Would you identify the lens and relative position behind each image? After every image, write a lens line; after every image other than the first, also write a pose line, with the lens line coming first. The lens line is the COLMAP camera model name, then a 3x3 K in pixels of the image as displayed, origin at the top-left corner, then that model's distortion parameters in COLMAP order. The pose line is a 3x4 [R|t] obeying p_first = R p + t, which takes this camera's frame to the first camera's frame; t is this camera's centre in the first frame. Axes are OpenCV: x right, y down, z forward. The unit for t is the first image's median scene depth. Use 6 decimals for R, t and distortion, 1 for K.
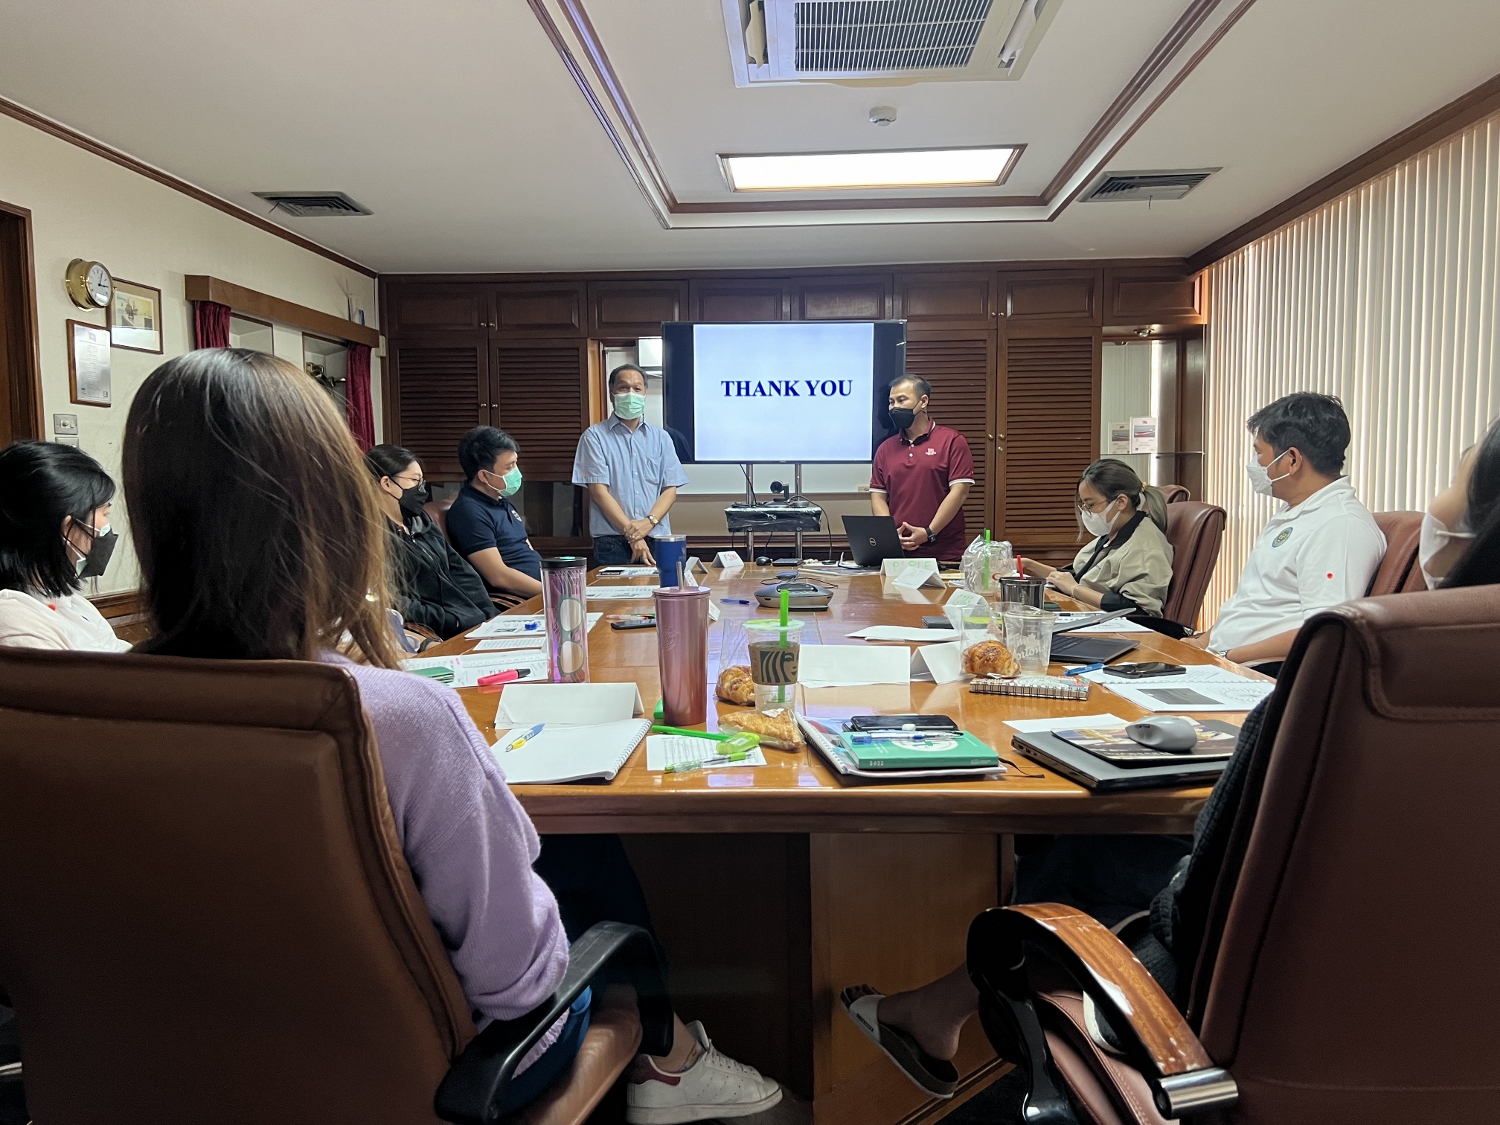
lens RADIAL K [[1094.5, 0, 772.8], [0, 1094.5, 597.6], [0, 0, 1]] dist [0.037139, -0.044722]
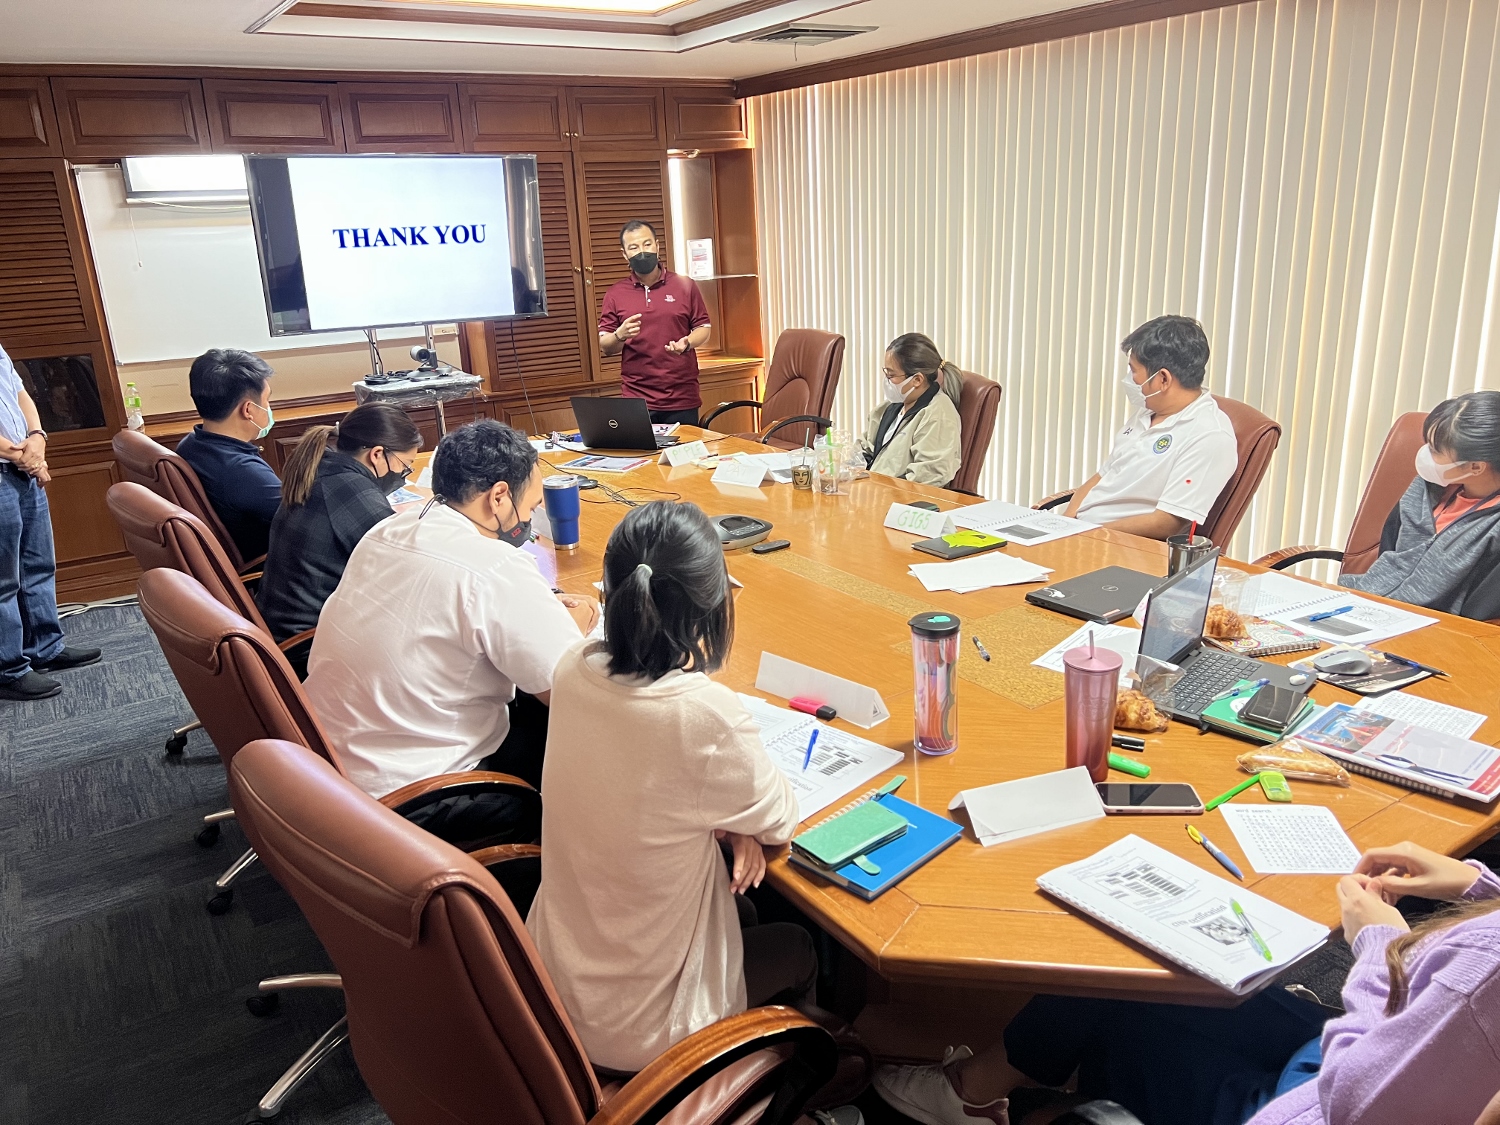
lens RADIAL K [[1094.5, 0, 737.8], [0, 1094.5, 556.9], [0, 0, 1]] dist [0.037139, -0.044722]
pose [[0.818166, -0.194116, 0.541224, -0.292973], [0.091795, 0.973313, 0.210323, -0.104605], [-0.567607, -0.122397, 0.814150, 0.126210]]
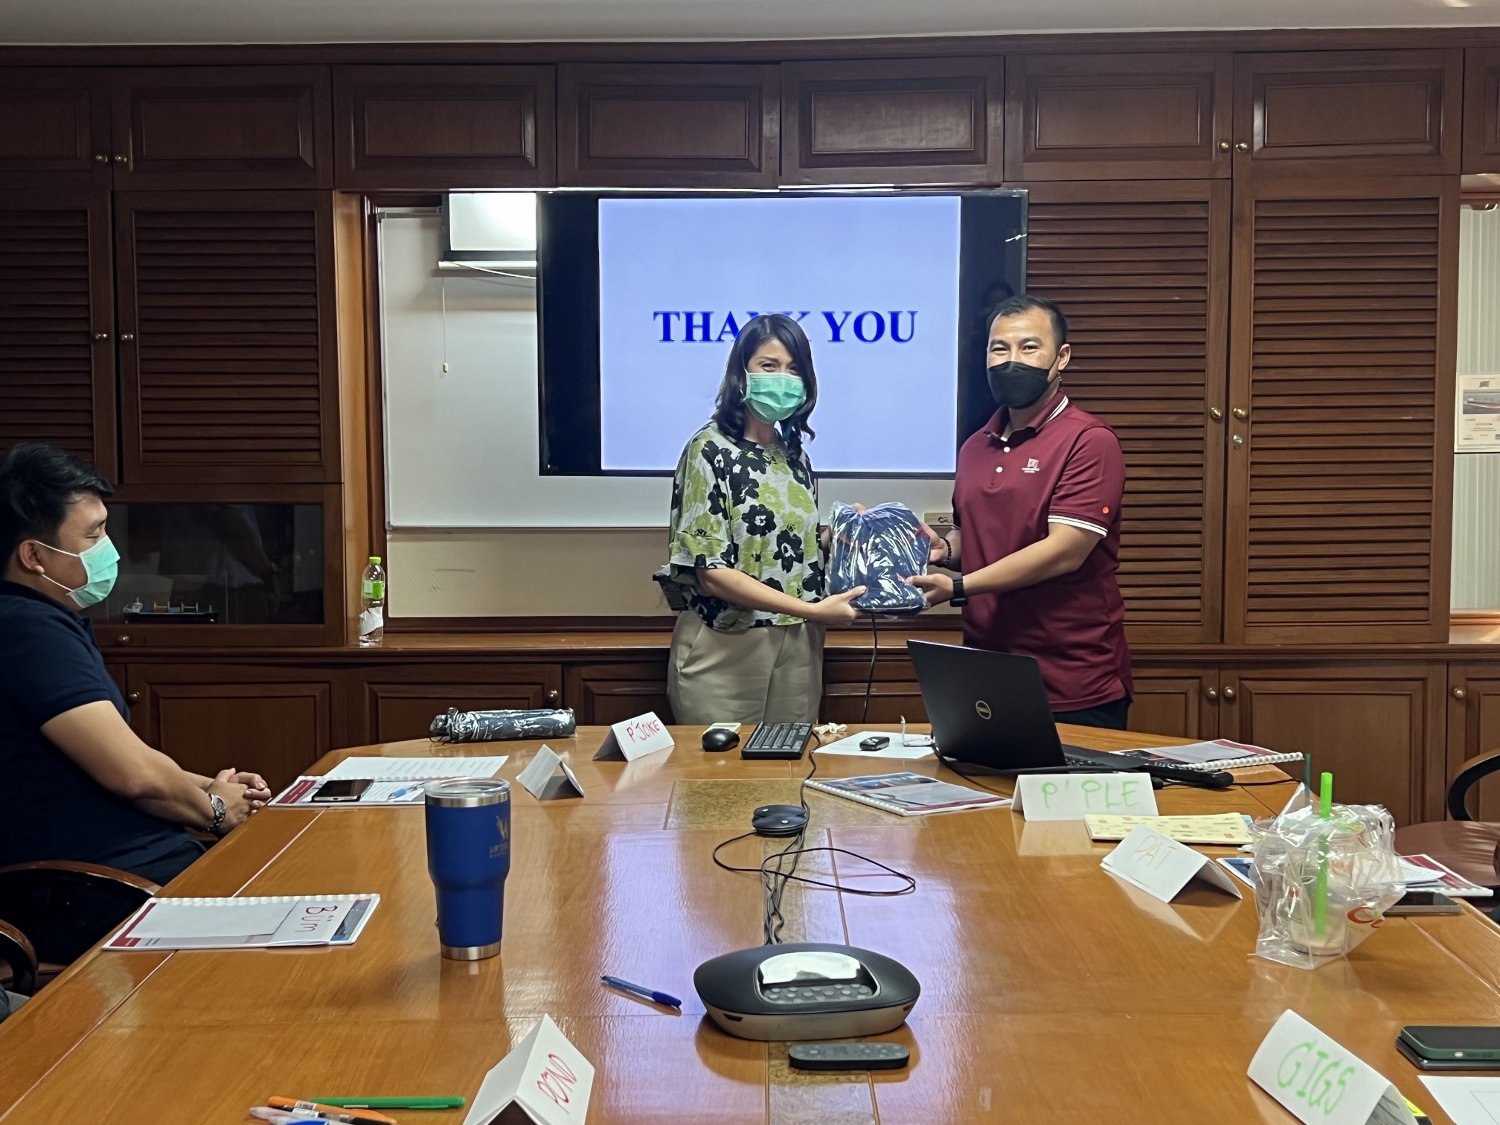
lens RADIAL K [[1962.7, 0, 771.2], [0, 1962.7, 596.5], [0, 0, 1]] dist [0.037471, 0.000000]
pose [[0.999790, 0.003401, 0.020212, -0.003968], [-0.003214, 0.999952, -0.009276, -0.071153], [-0.020243, 0.009209, 0.999753, 0.212136]]
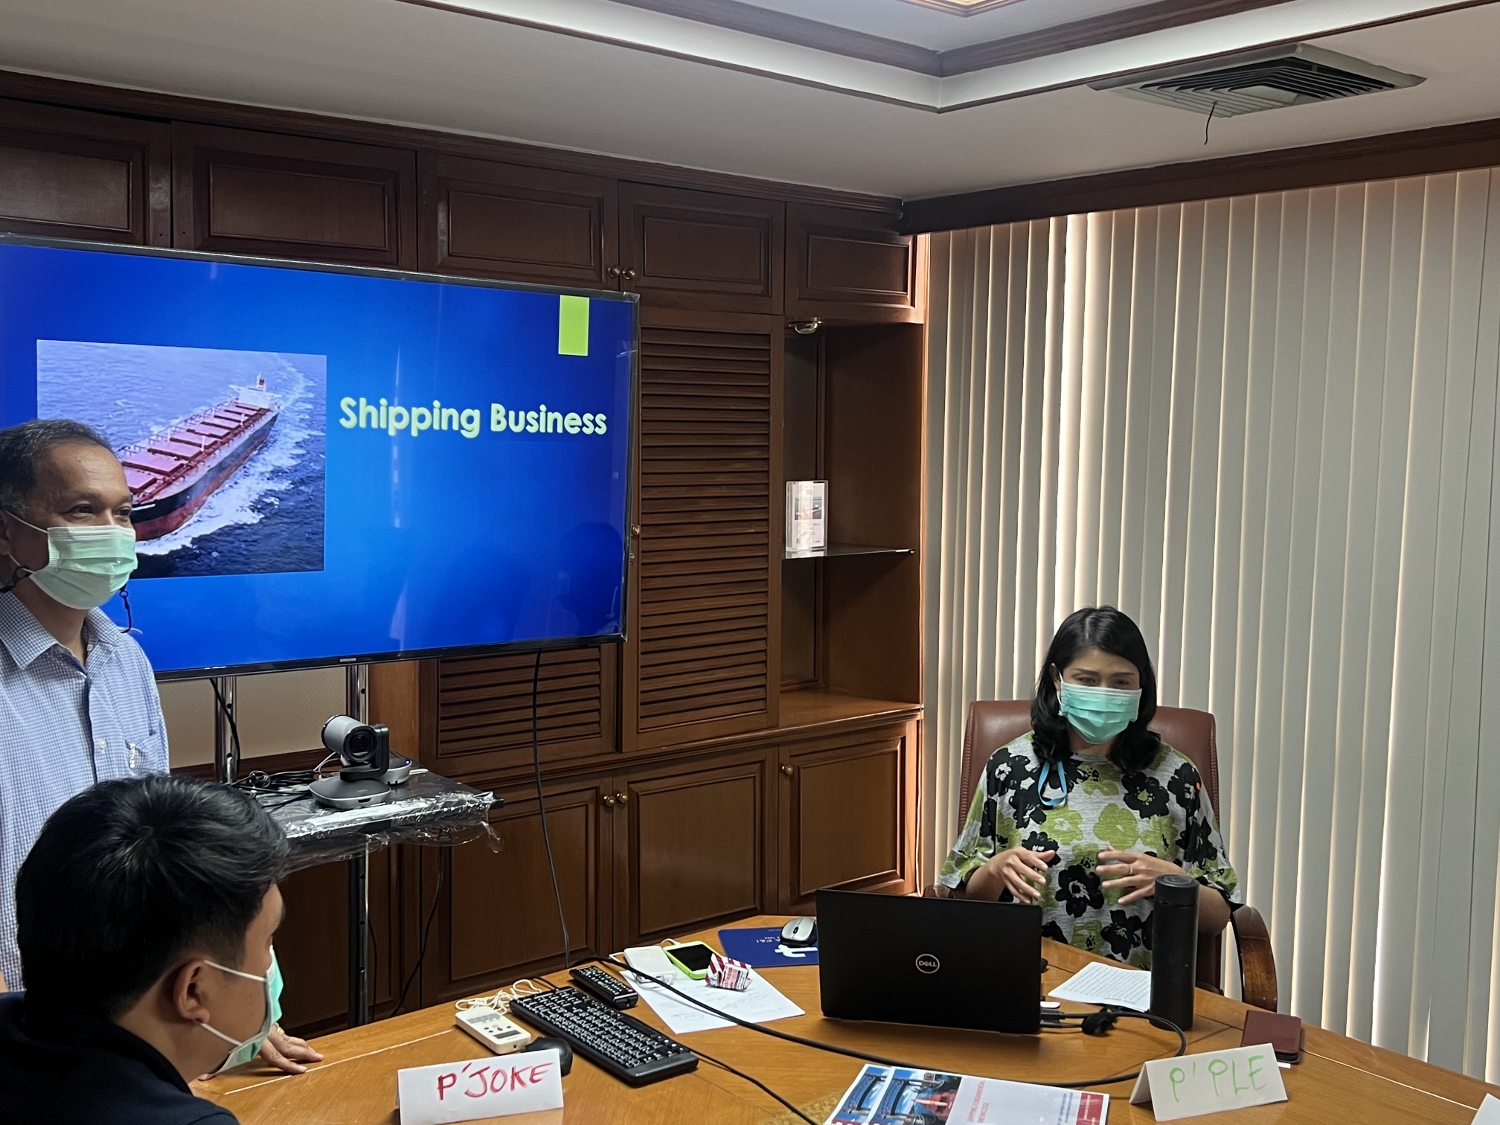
lens RADIAL K [[1525.8, 0, 756.1], [0, 1525.8, 575.8], [0, 0, 1]] dist [0.042366, 0.000000]
pose [[0.733555, -0.044645, 0.678162, -0.230395], [0.050309, 0.998669, 0.011326, -0.151544], [-0.677765, 0.025809, 0.734825, 0.552003]]
